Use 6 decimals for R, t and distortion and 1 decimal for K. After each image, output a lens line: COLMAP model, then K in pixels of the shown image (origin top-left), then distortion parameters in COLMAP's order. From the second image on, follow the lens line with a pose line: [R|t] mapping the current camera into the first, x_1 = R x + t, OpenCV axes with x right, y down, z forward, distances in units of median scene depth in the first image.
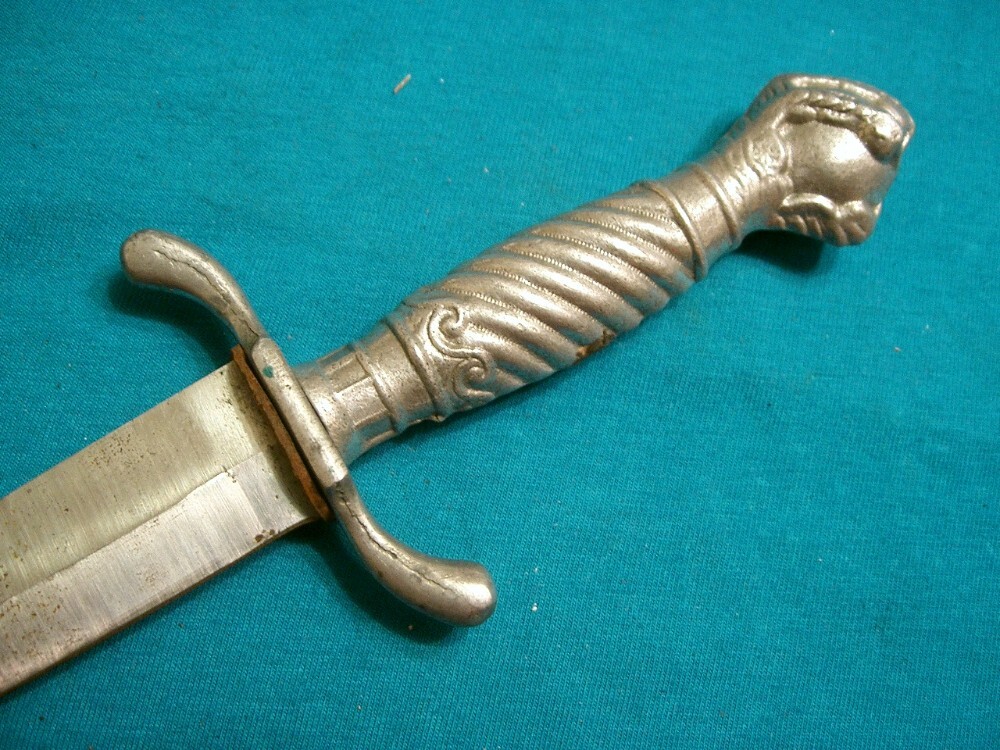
lens RADIAL K [[1126.0, 0, 500.0], [0, 1126.0, 375.0], [0, 0, 1]] dist [-0.108857, -0.009954]
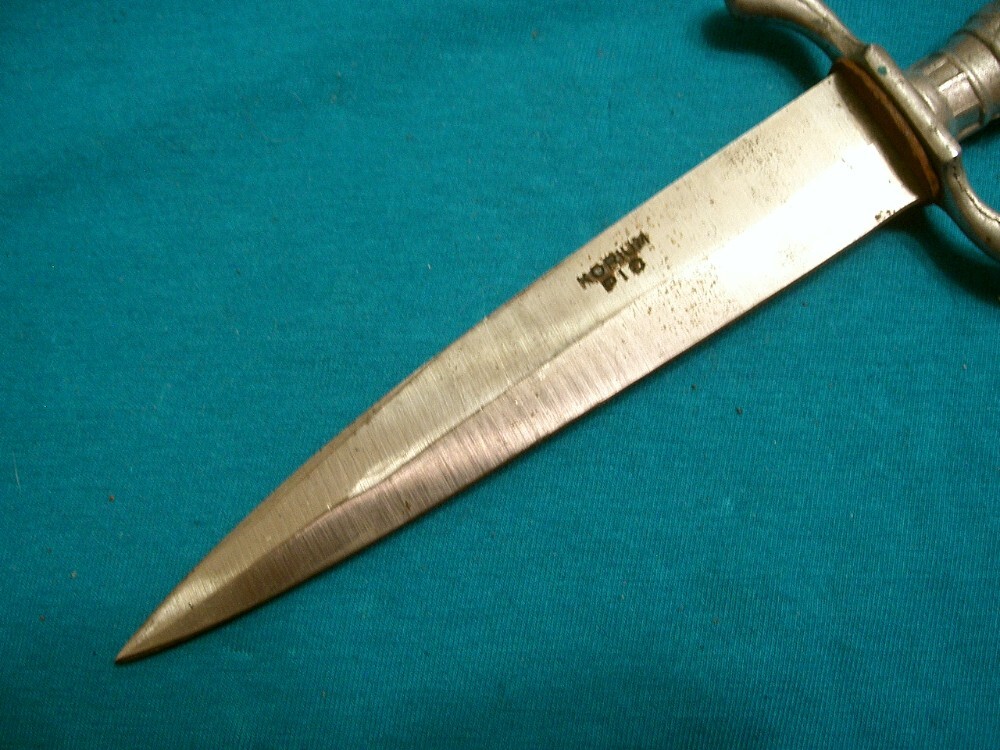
lens RADIAL K [[1126.0, 0, 500.0], [0, 1126.0, 375.0], [0, 0, 1]] dist [-0.108857, -0.009954]
pose [[0.986648, -0.055173, -0.153234, -0.433742], [0.059695, 0.997902, 0.025060, 0.256209], [0.151530, -0.033873, 0.987872, -0.199709]]
